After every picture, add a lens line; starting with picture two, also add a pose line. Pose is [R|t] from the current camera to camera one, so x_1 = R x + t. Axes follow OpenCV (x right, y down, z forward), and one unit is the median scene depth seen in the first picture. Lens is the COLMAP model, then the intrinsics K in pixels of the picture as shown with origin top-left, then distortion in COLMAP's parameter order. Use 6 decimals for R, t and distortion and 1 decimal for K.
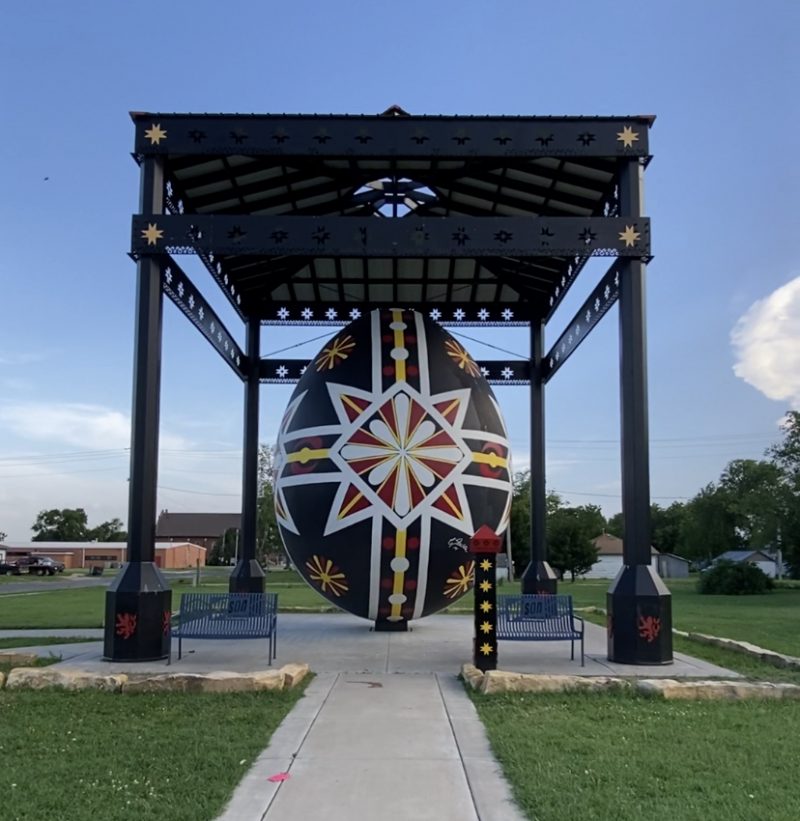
lens RADIAL K [[1126.8, 0, 400.0], [0, 1126.8, 410.5], [0, 0, 1]] dist [0.134526, -0.035031]
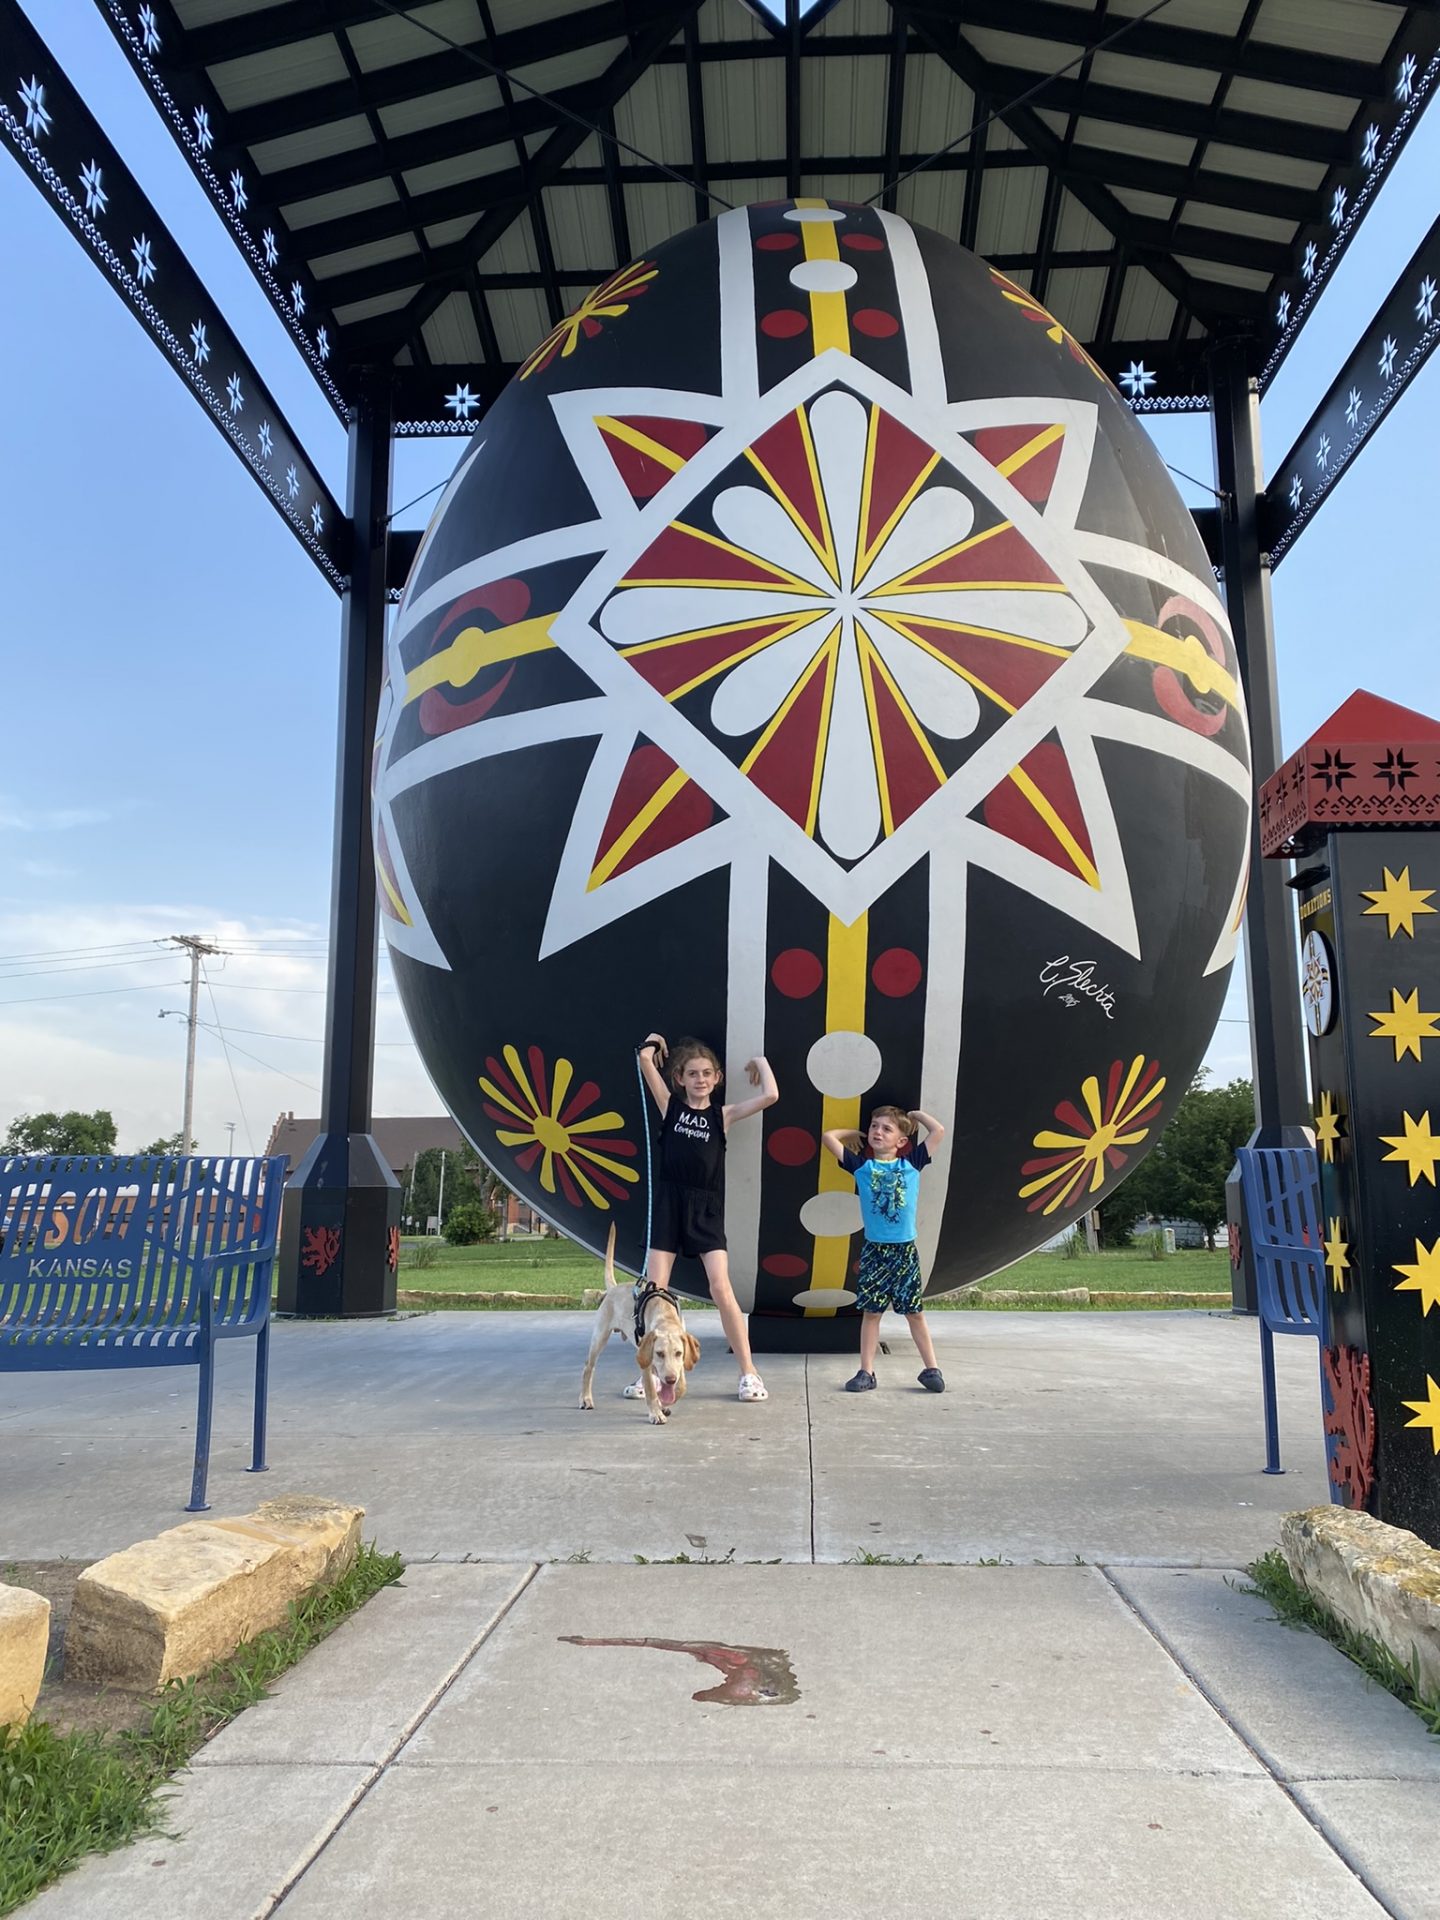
lens RADIAL K [[1388.4, 0, 720.0], [0, 1388.4, 960.0], [0, 0, 1]] dist [0.064251, -0.002114]
pose [[0.998925, -0.018669, -0.042438, -0.013856], [0.013622, 0.993125, -0.116262, 0.148773], [0.044317, 0.115559, 0.992311, 0.698550]]
